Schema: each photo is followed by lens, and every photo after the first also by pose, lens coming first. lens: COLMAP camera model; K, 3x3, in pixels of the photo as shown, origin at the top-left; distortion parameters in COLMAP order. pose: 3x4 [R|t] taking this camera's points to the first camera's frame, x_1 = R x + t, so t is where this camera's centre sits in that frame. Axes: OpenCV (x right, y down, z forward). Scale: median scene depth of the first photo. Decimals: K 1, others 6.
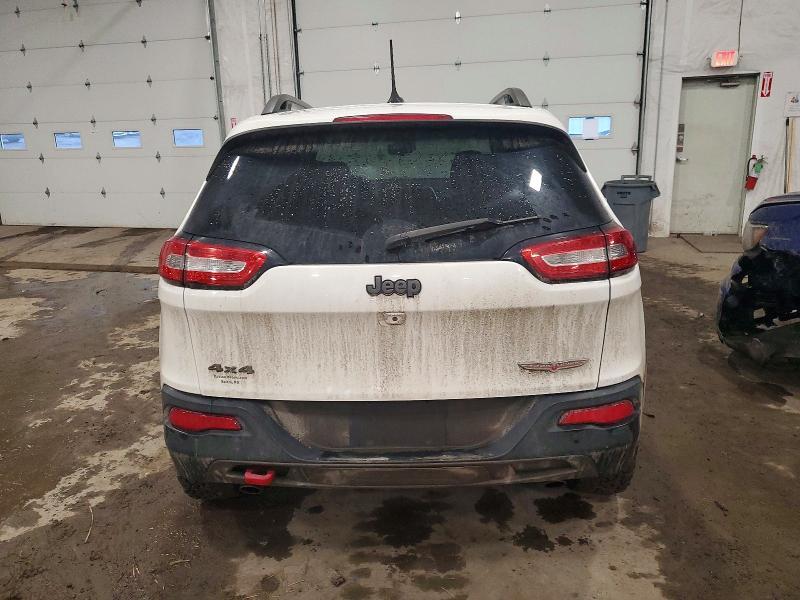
lens RADIAL K [[615.3, 0, 399.4], [0, 615.3, 298.2], [0, 0, 1]] dist [0.011320, 0.025103]
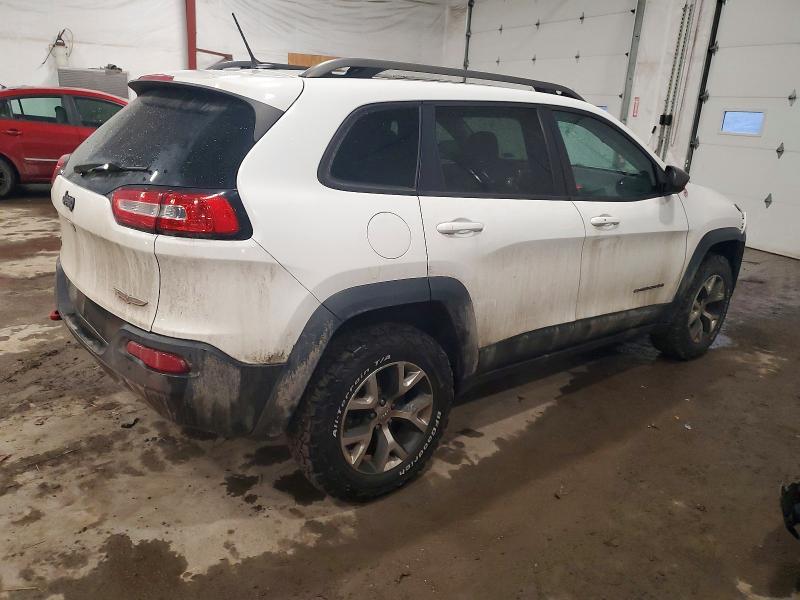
lens RADIAL K [[615.3, 0, 395.7], [0, 615.3, 301.2], [0, 0, 1]] dist [0.011320, 0.025103]
pose [[0.643917, 0.285270, -0.709924, 0.895936], [-0.260978, 0.954135, 0.146689, -0.119766], [0.719209, 0.090819, 0.688832, 0.356600]]
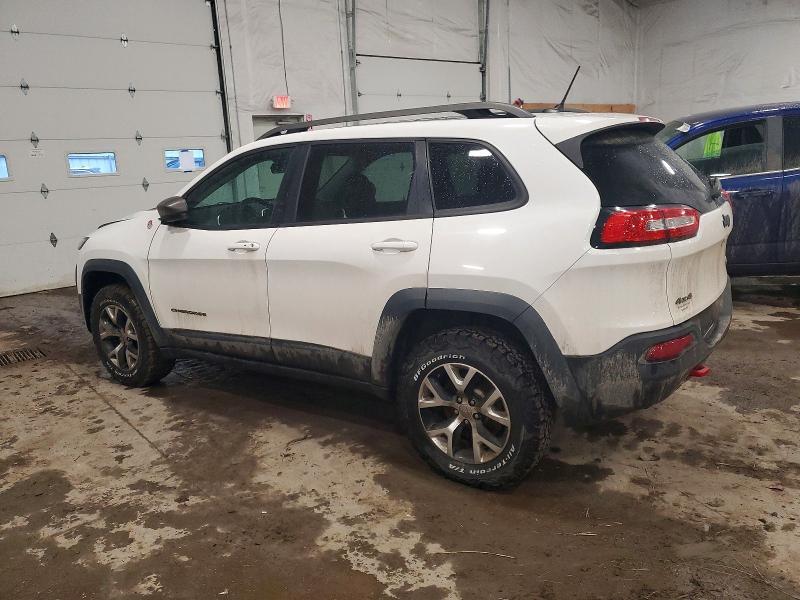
lens RADIAL K [[615.3, 0, 408.4], [0, 615.3, 305.3], [0, 0, 1]] dist [0.011320, 0.025103]
pose [[0.561674, -0.204027, 0.801808, -1.095295], [0.248271, 0.966019, 0.071896, -0.076560], [-0.789230, 0.158684, 0.593241, 0.434505]]
